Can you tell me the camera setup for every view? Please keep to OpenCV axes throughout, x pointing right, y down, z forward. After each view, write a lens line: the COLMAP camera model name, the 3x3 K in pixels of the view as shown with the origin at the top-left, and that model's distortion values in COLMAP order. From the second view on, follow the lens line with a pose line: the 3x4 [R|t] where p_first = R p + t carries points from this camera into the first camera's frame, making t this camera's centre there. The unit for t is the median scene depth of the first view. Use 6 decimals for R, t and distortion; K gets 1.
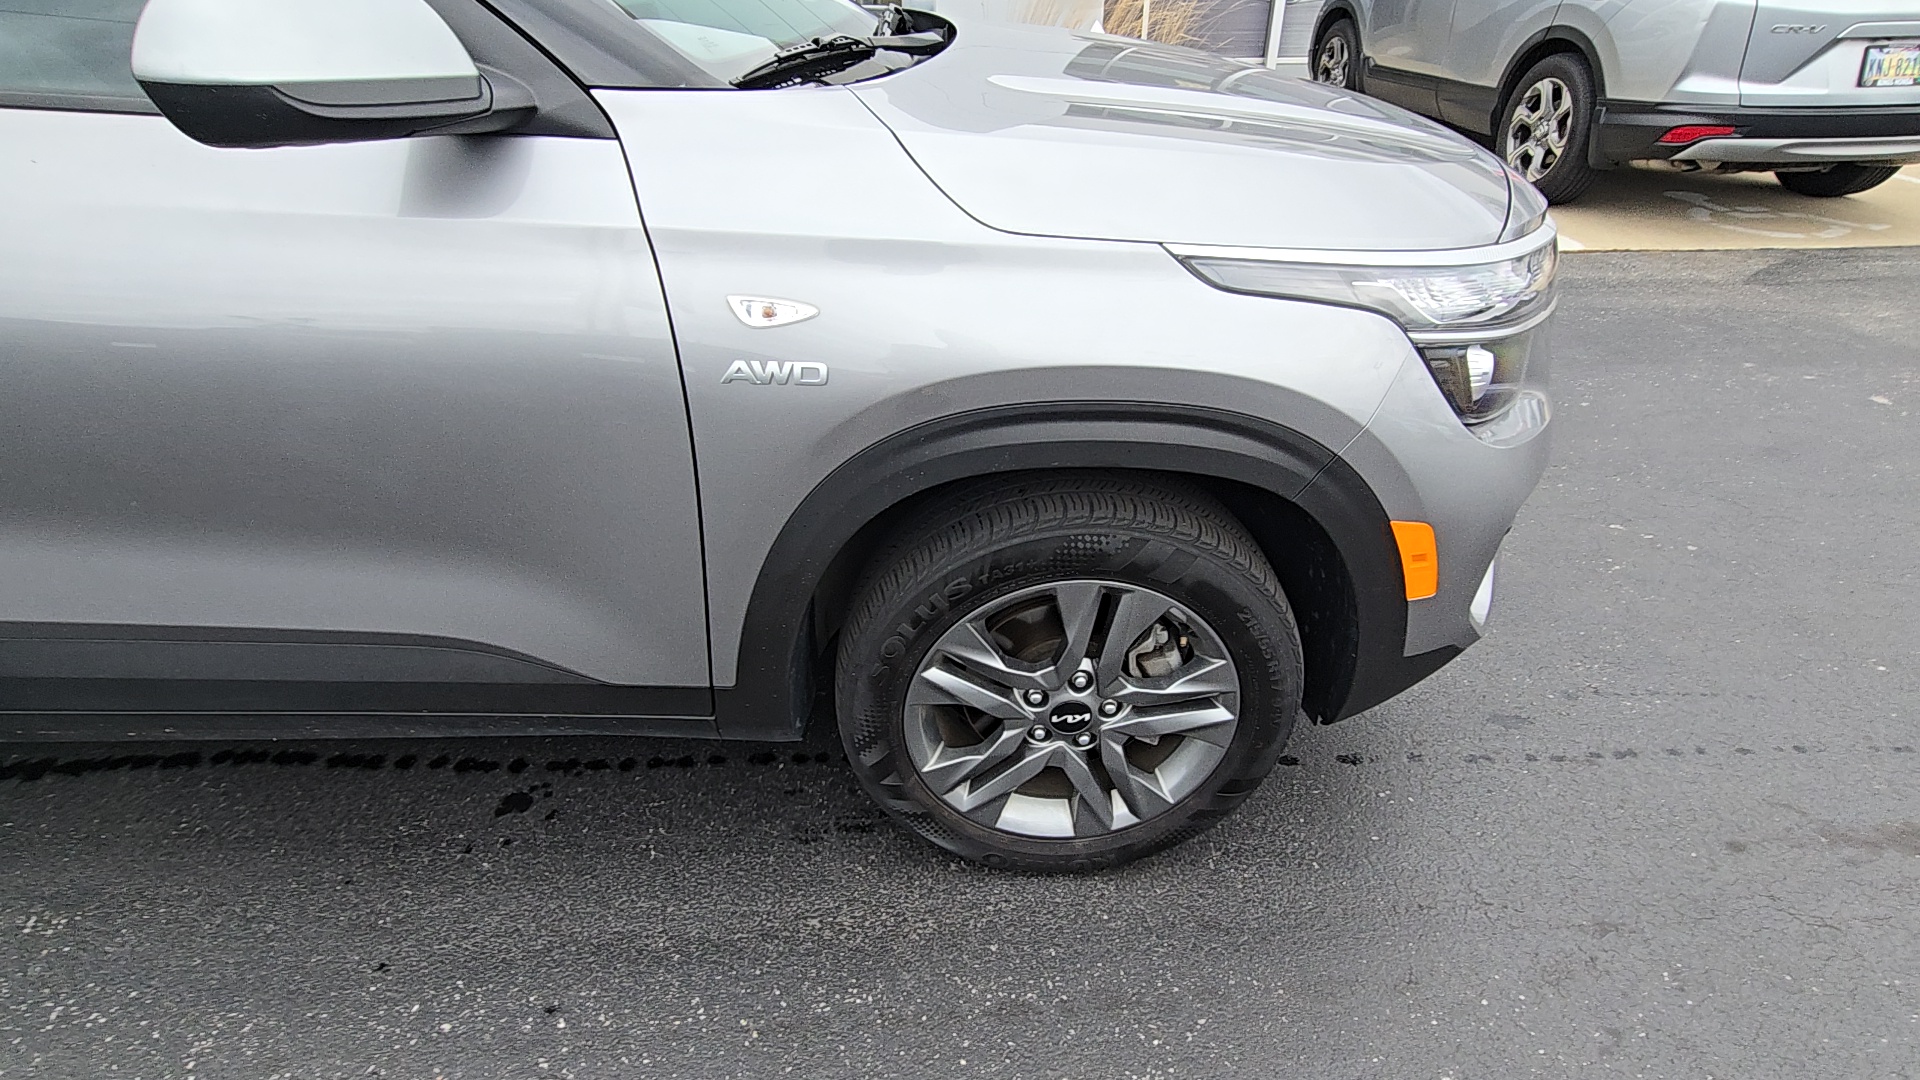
lens RADIAL K [[977.3, 0, 952.9], [0, 977.3, 544.0], [0, 0, 1]] dist [-0.001186, -0.000287]
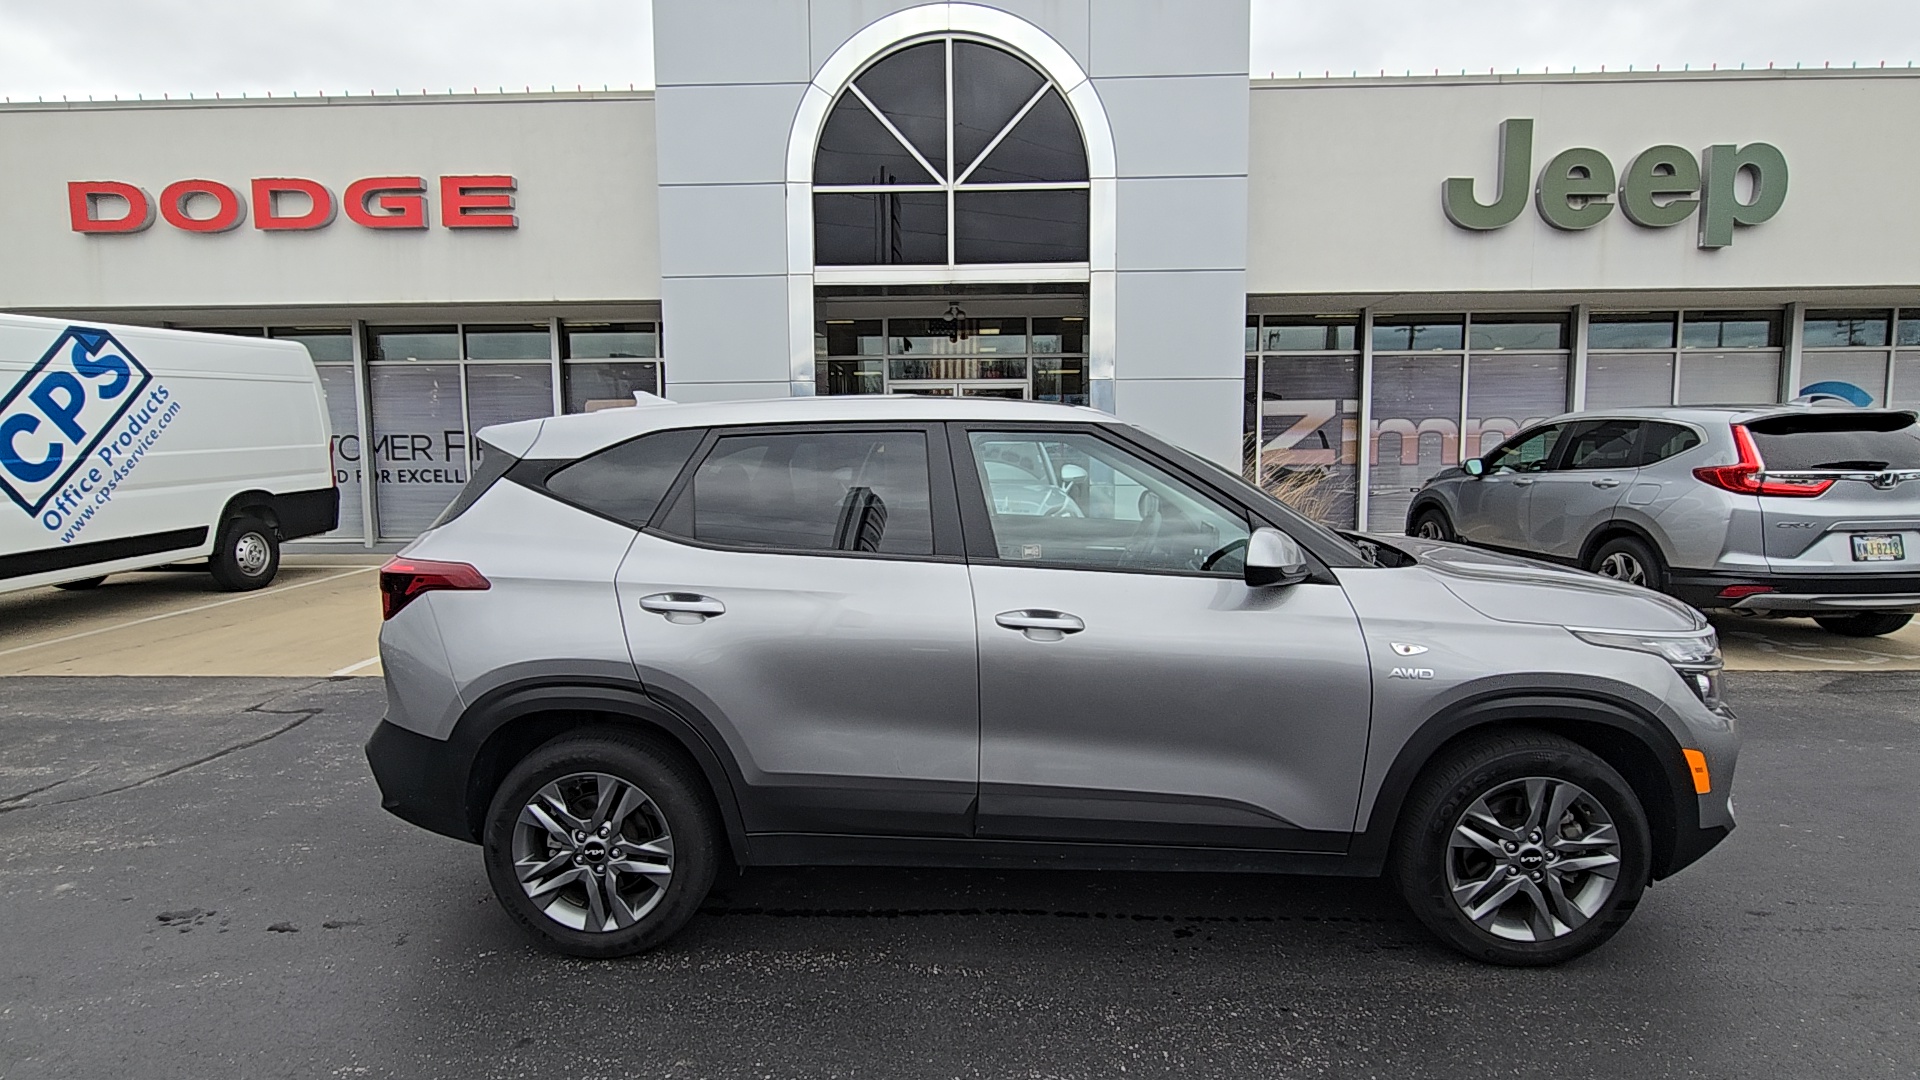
lens RADIAL K [[960.5, 0, 951.4], [0, 960.5, 546.4], [0, 0, 1]] dist [-0.002980, -0.000614]
pose [[0.997806, 0.005462, -0.065983, -0.900958], [-0.033081, 0.904409, -0.425382, 0.458990], [0.057352, 0.426631, 0.902605, -1.054501]]
